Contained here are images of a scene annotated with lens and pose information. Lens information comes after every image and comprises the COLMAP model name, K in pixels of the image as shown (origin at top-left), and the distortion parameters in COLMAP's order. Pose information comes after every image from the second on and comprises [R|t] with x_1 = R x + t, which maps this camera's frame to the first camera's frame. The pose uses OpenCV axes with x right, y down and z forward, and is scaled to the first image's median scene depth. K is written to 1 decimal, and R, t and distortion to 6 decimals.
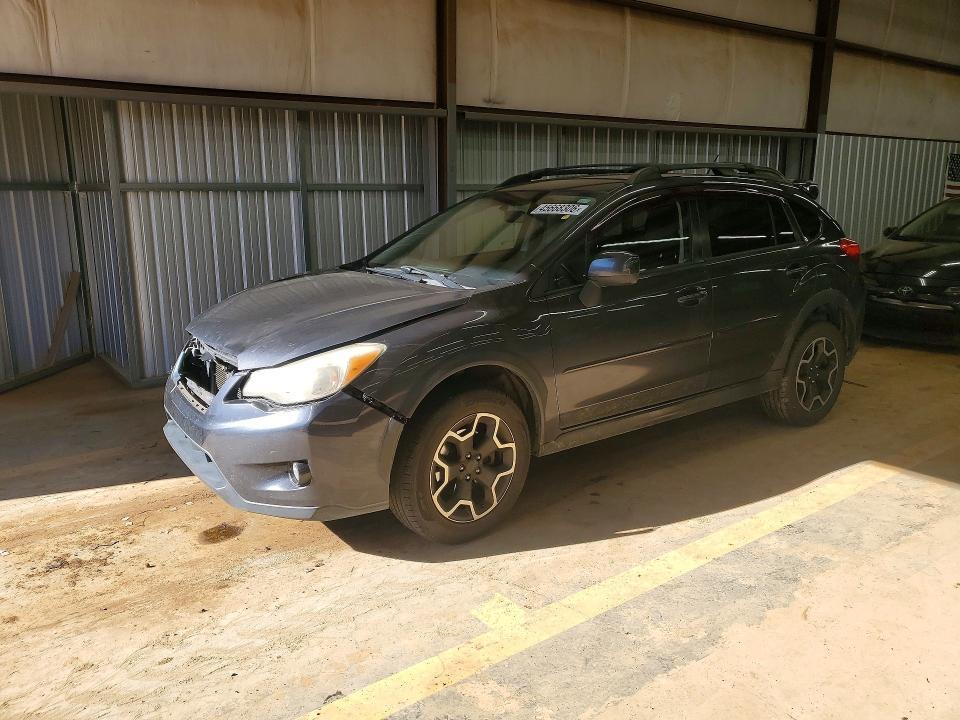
lens RADIAL K [[737.4, 0, 469.9], [0, 737.4, 357.8], [0, 0, 1]] dist [-0.001183, 0.002031]
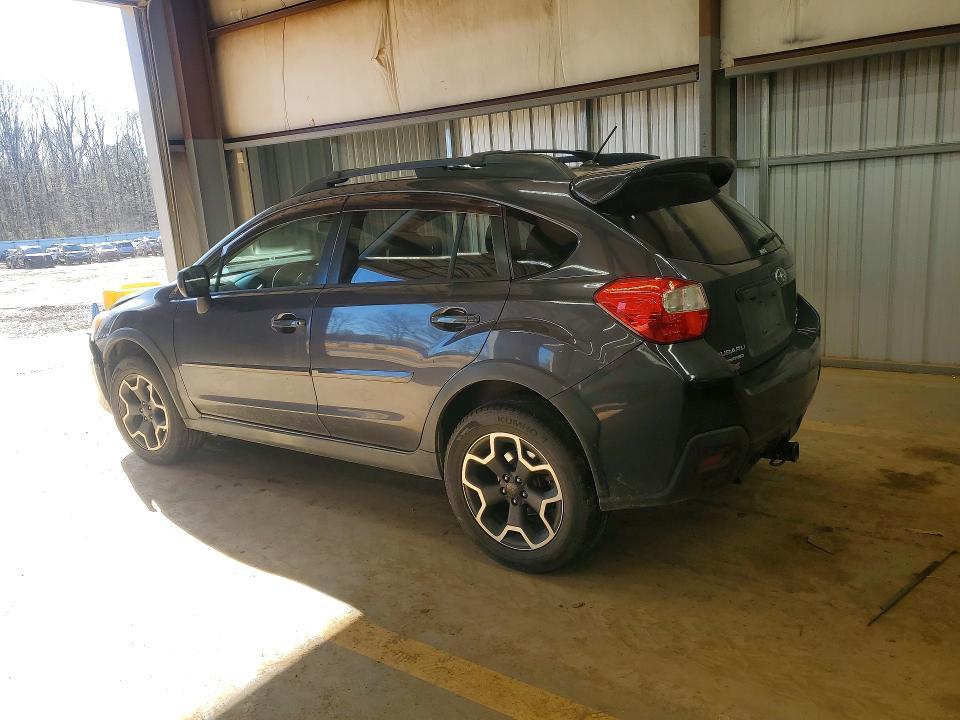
lens RADIAL K [[737.4, 0, 469.9], [0, 737.4, 357.8], [0, 0, 1]] dist [-0.001183, 0.002031]
pose [[0.313512, 0.197128, -0.928898, 1.035337], [-0.140219, 0.977102, 0.160032, -0.184391], [0.939174, 0.080077, 0.333975, 0.771863]]
